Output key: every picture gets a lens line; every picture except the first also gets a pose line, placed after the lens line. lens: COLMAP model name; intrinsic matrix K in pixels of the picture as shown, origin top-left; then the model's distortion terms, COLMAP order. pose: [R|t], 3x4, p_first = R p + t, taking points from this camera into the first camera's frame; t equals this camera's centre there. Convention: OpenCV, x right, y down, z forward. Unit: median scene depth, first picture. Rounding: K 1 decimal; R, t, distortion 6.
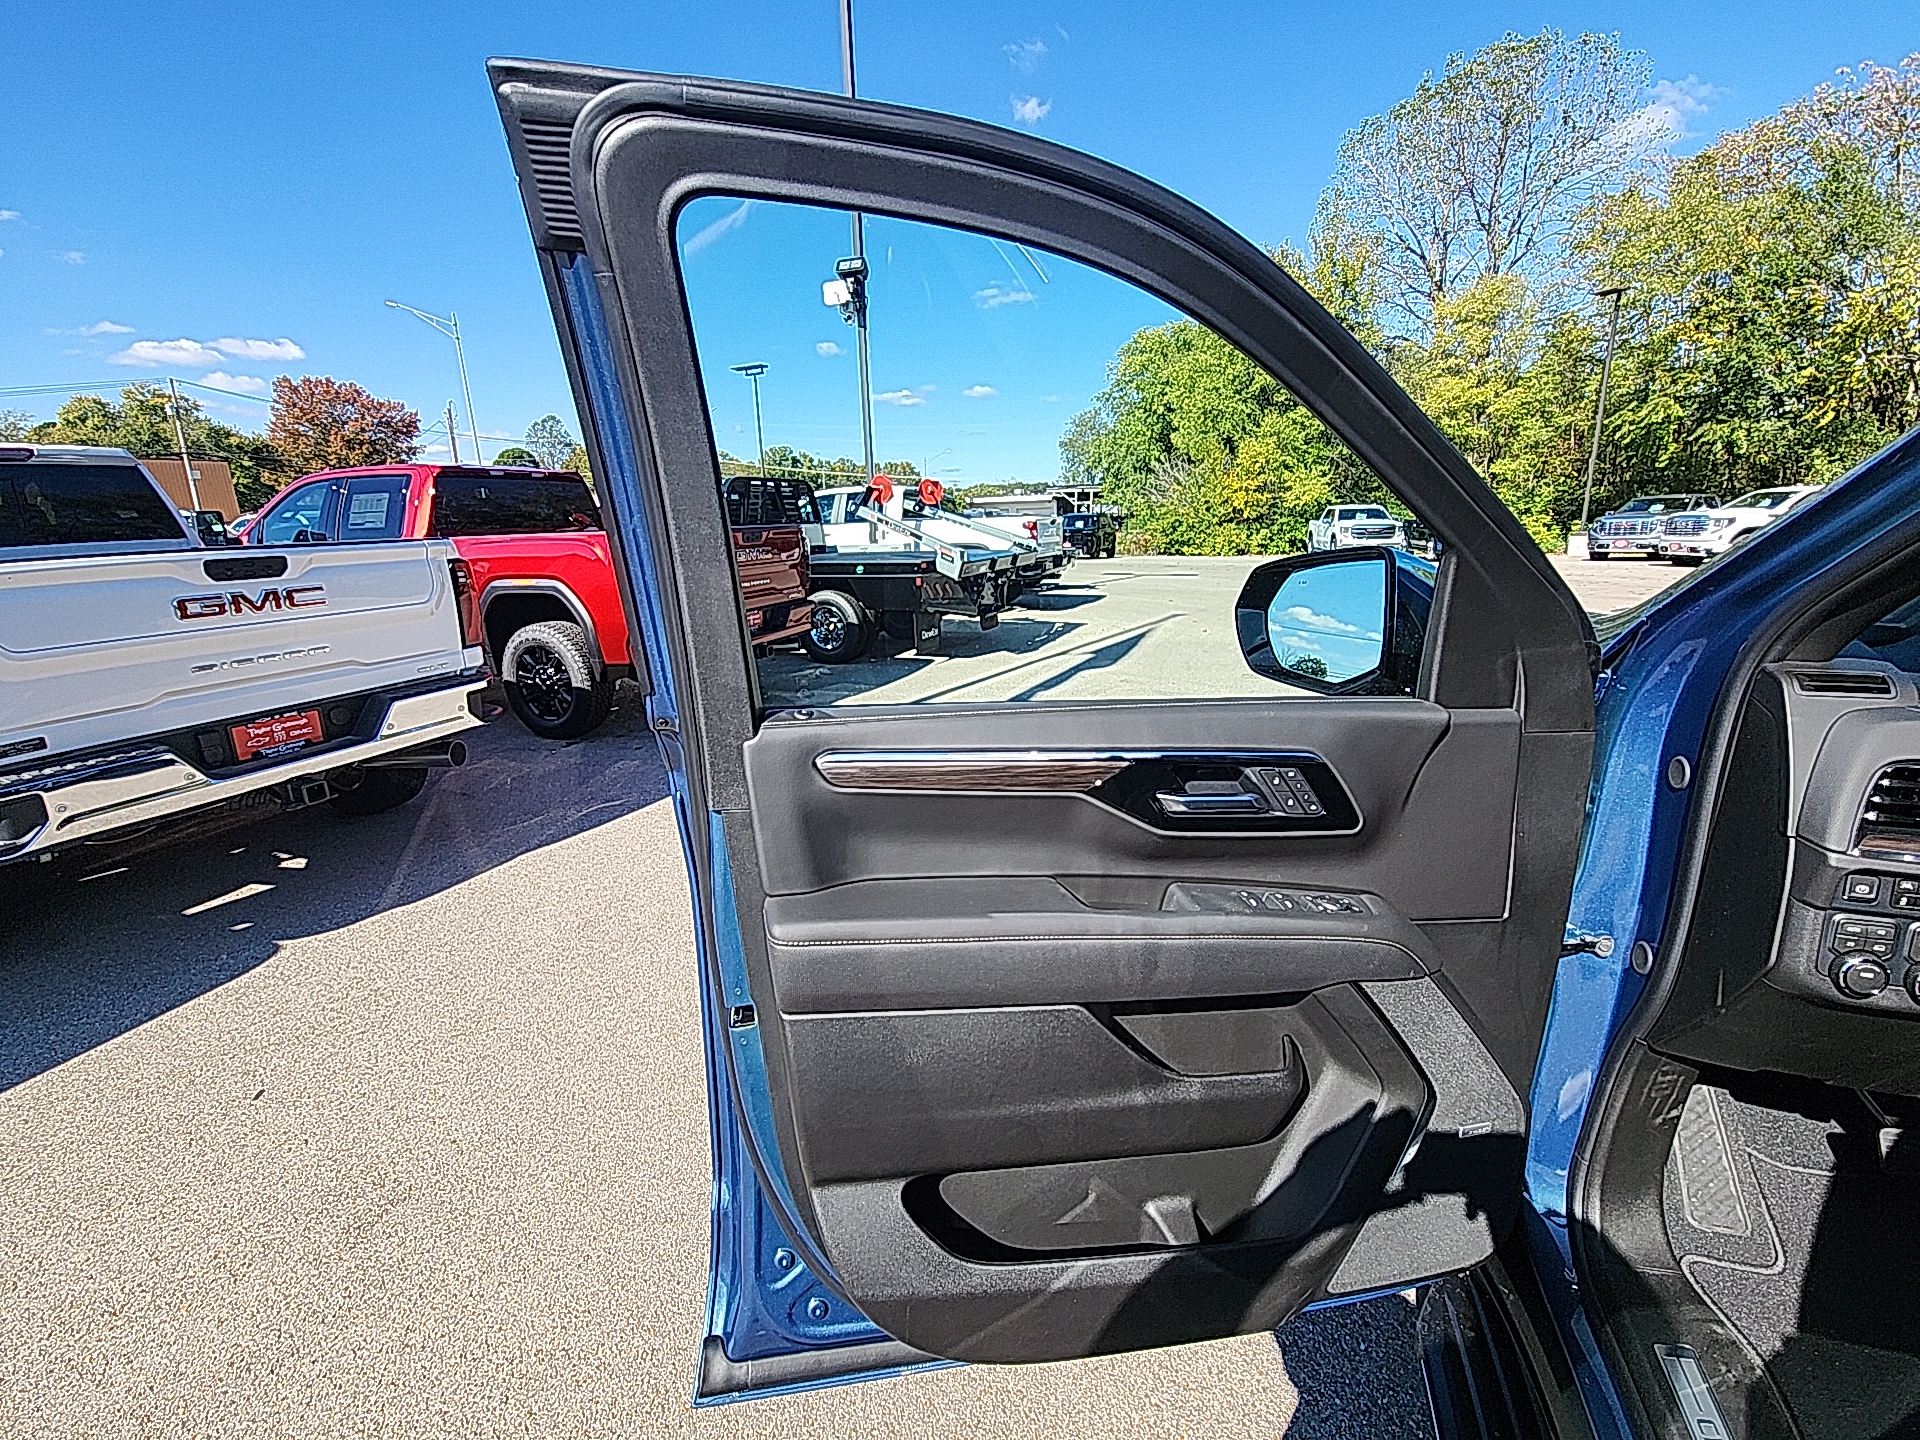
lens RADIAL K [[770.2, 0, 949.8], [0, 770.2, 702.9], [0, 0, 1]] dist [0.009349, -0.007273]
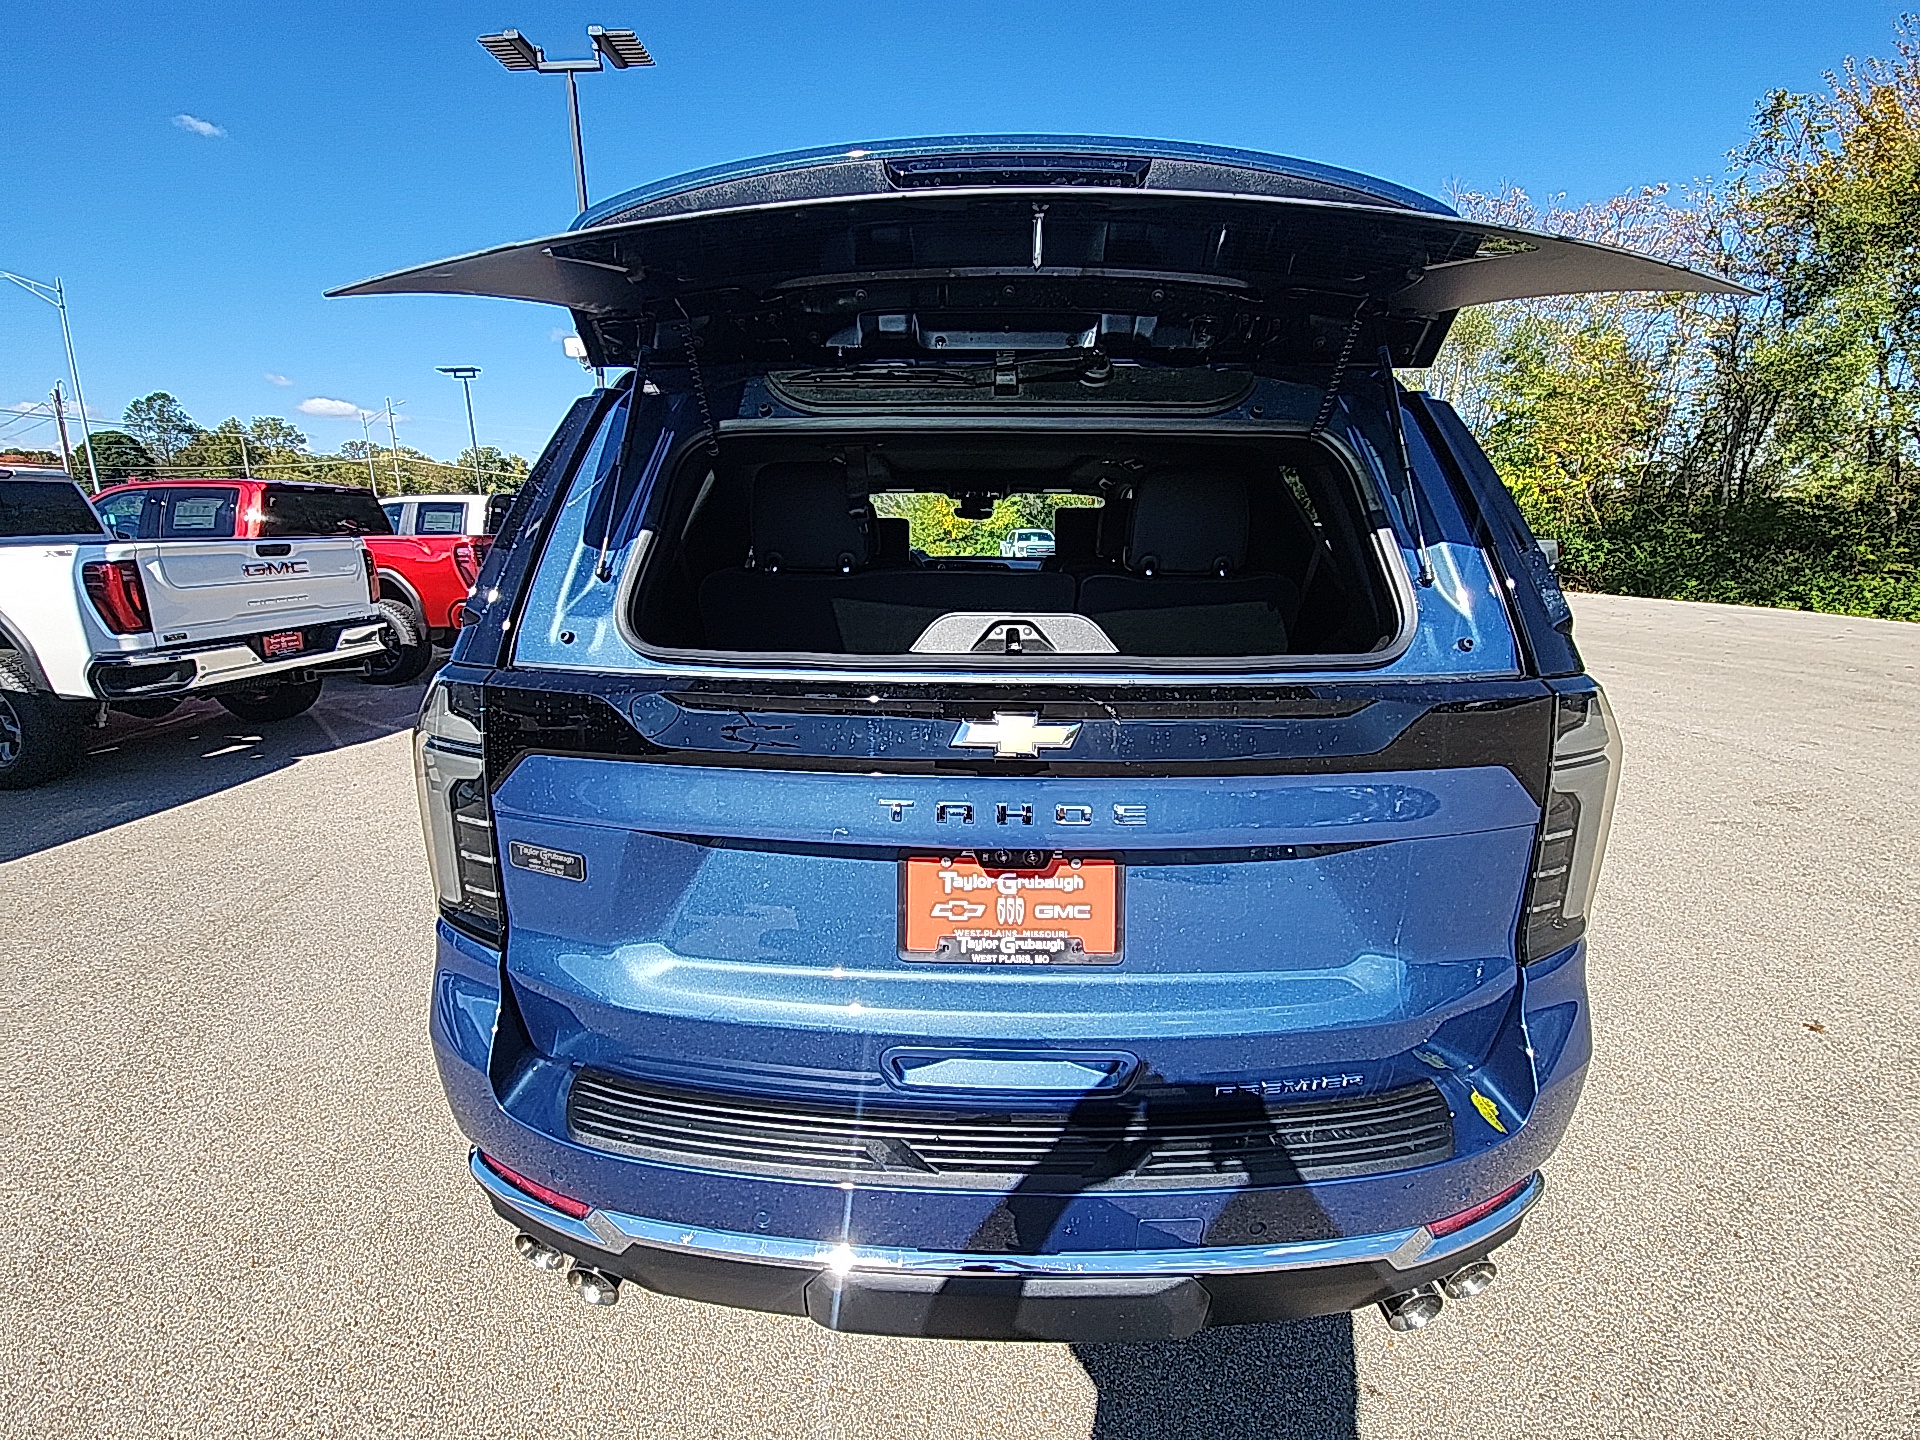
lens RADIAL K [[770.2, 0, 953.5], [0, 770.2, 707.7], [0, 0, 1]] dist [0.009349, -0.007273]
pose [[0.948318, -0.047379, 0.313765, 0.004275], [0.051845, 0.998638, -0.005901, 0.036073], [-0.313058, 0.021863, 0.949482, -0.152080]]
